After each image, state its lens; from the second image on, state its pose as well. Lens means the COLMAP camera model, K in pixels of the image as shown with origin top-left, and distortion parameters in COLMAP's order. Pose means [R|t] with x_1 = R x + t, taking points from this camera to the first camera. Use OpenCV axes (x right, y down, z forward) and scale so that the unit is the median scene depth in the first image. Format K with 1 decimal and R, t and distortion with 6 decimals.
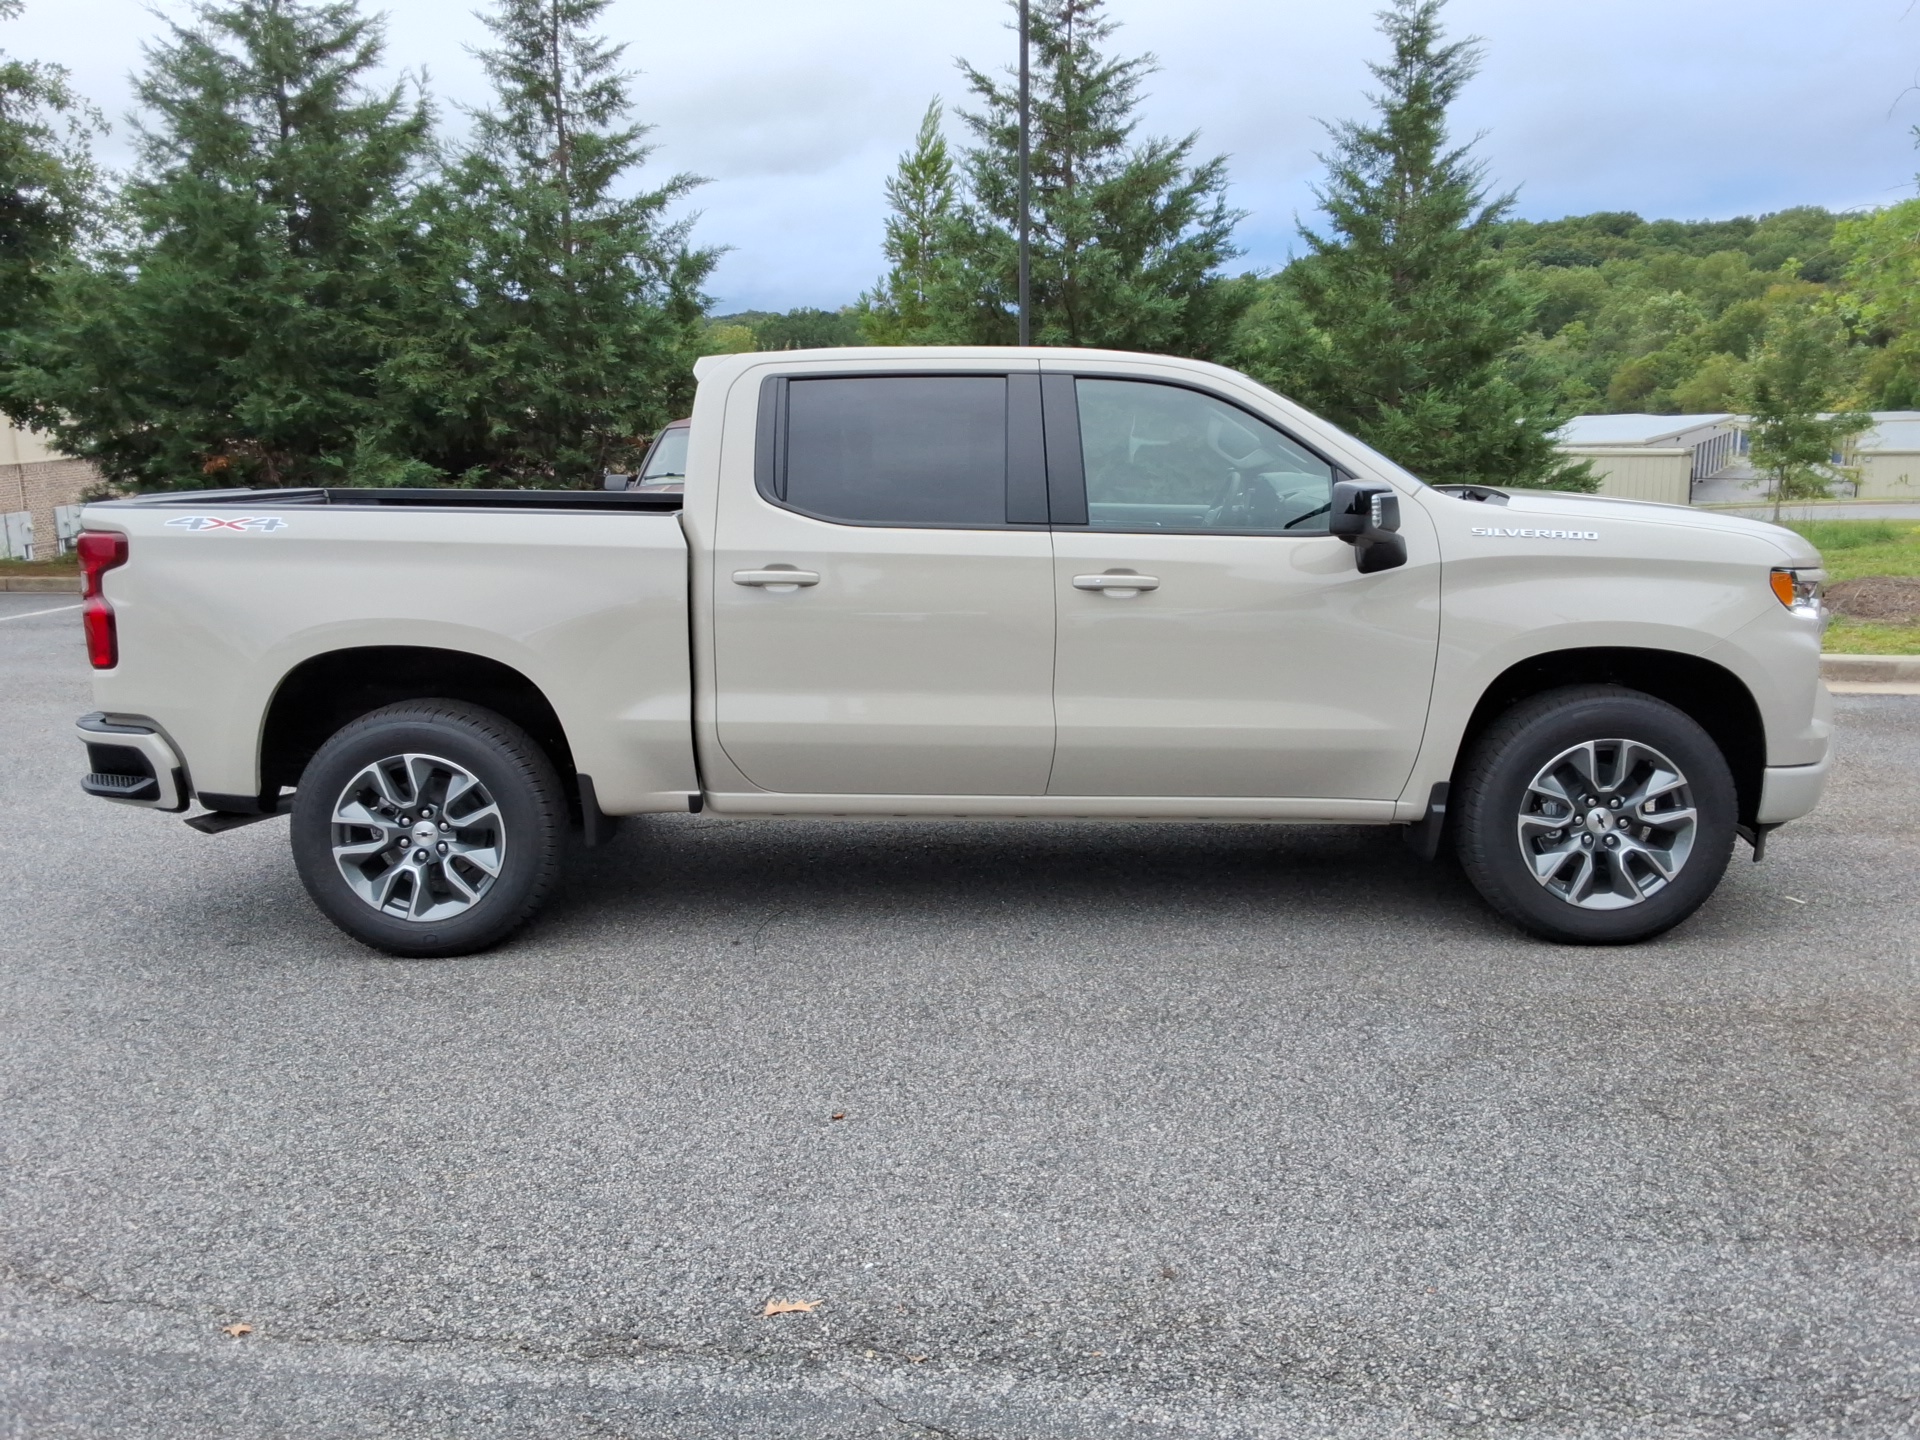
lens RADIAL K [[1540.7, 0, 996.2], [0, 1540.7, 720.9], [0, 0, 1]] dist [0.100754, -0.150370]
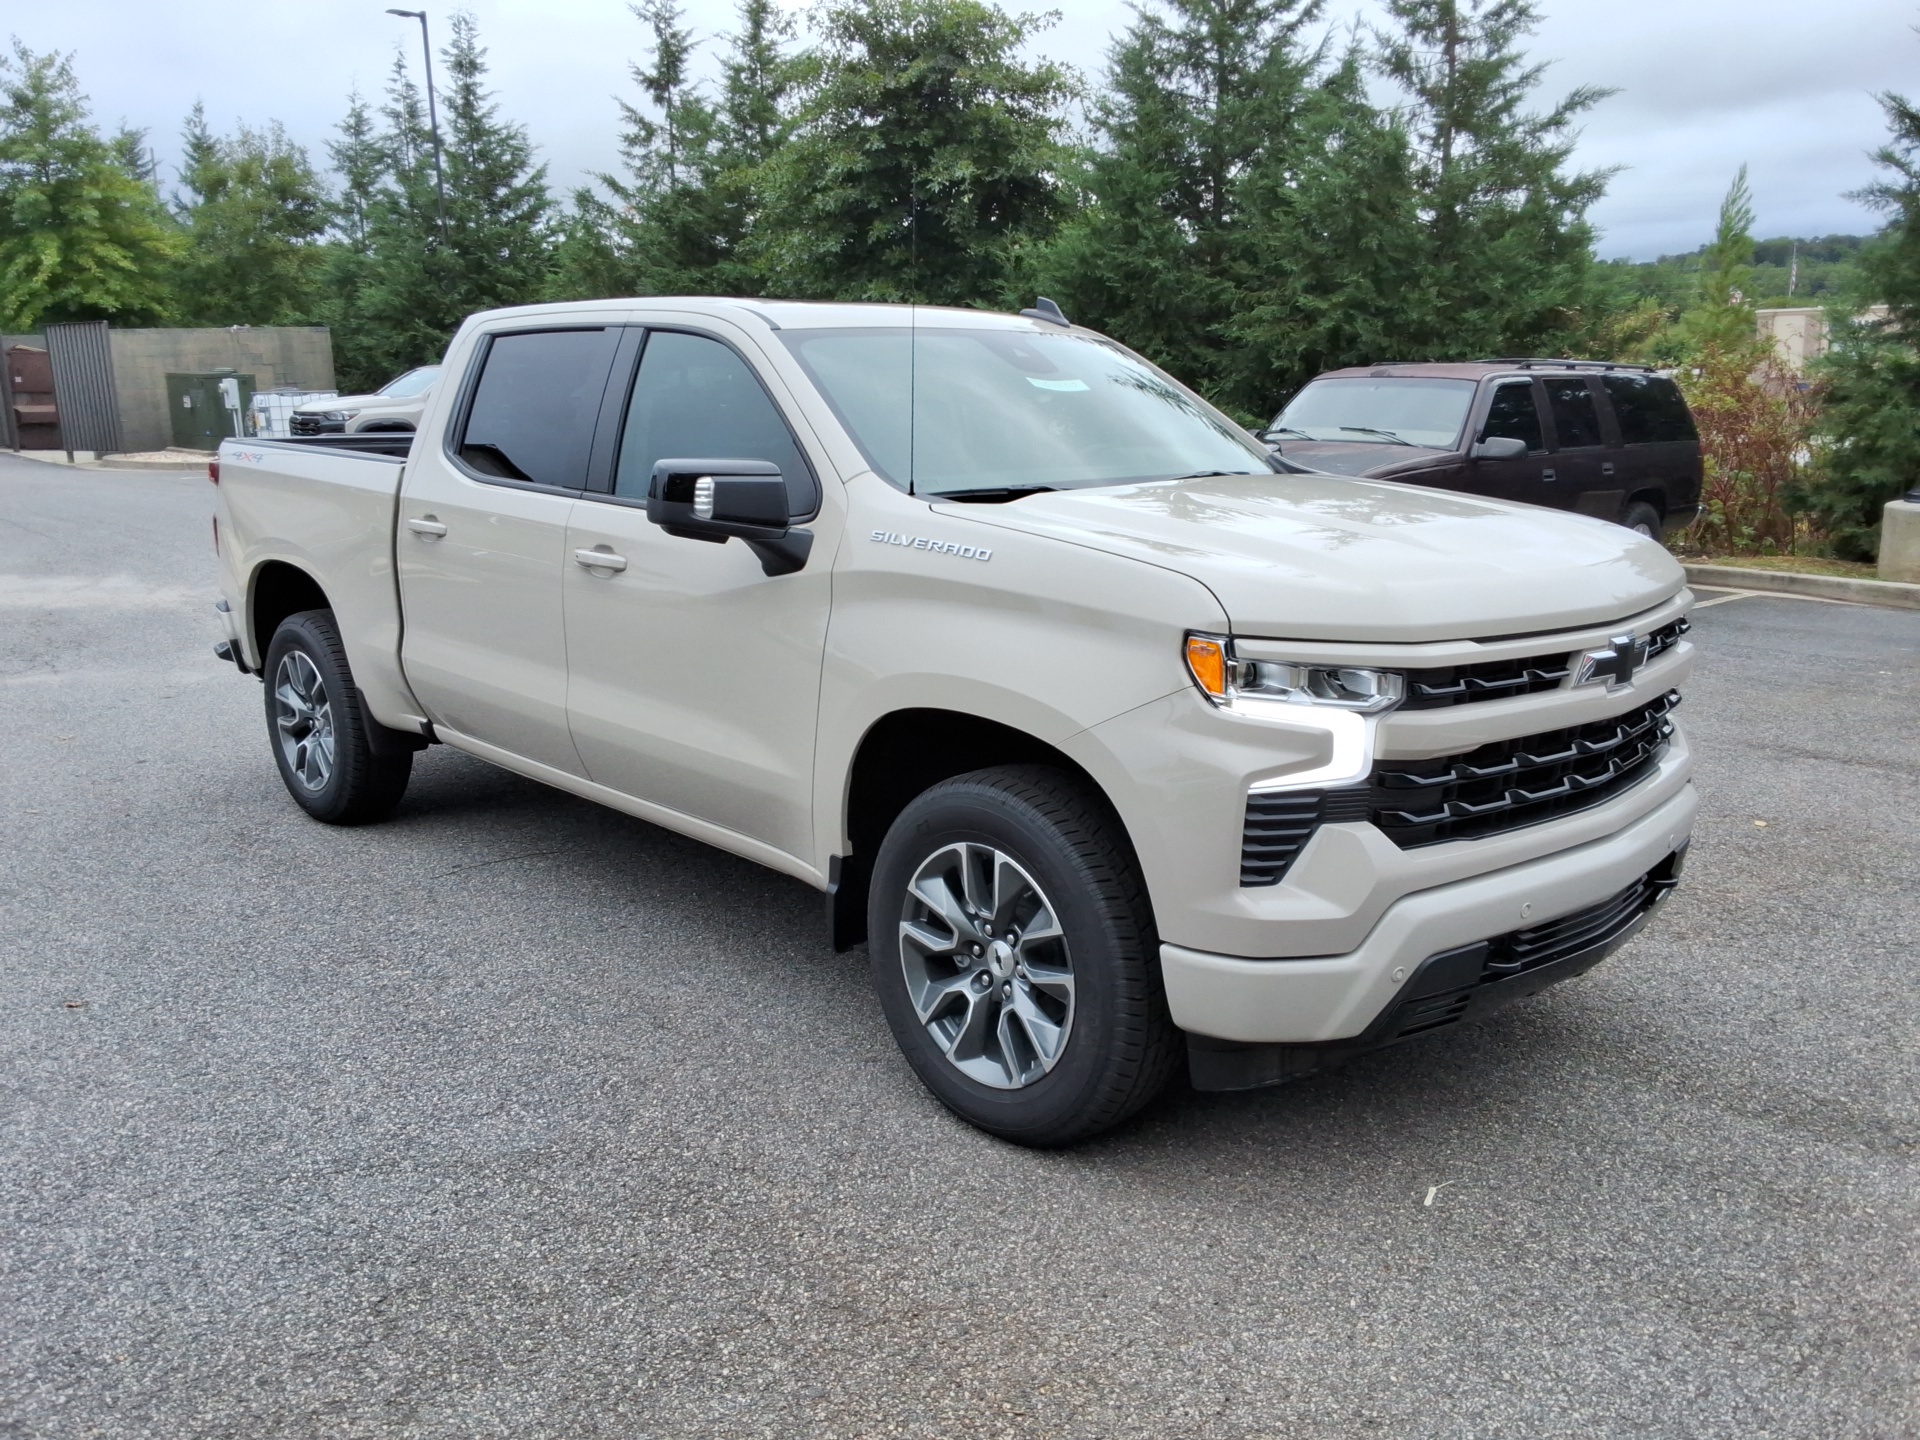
lens RADIAL K [[1540.7, 0, 955.0], [0, 1540.7, 720.4], [0, 0, 1]] dist [0.100754, -0.150370]
pose [[0.694144, 0.156680, -0.702577, 0.249785], [-0.133949, 0.987092, 0.087788, -0.029822], [0.707263, 0.033172, 0.706172, 0.144789]]
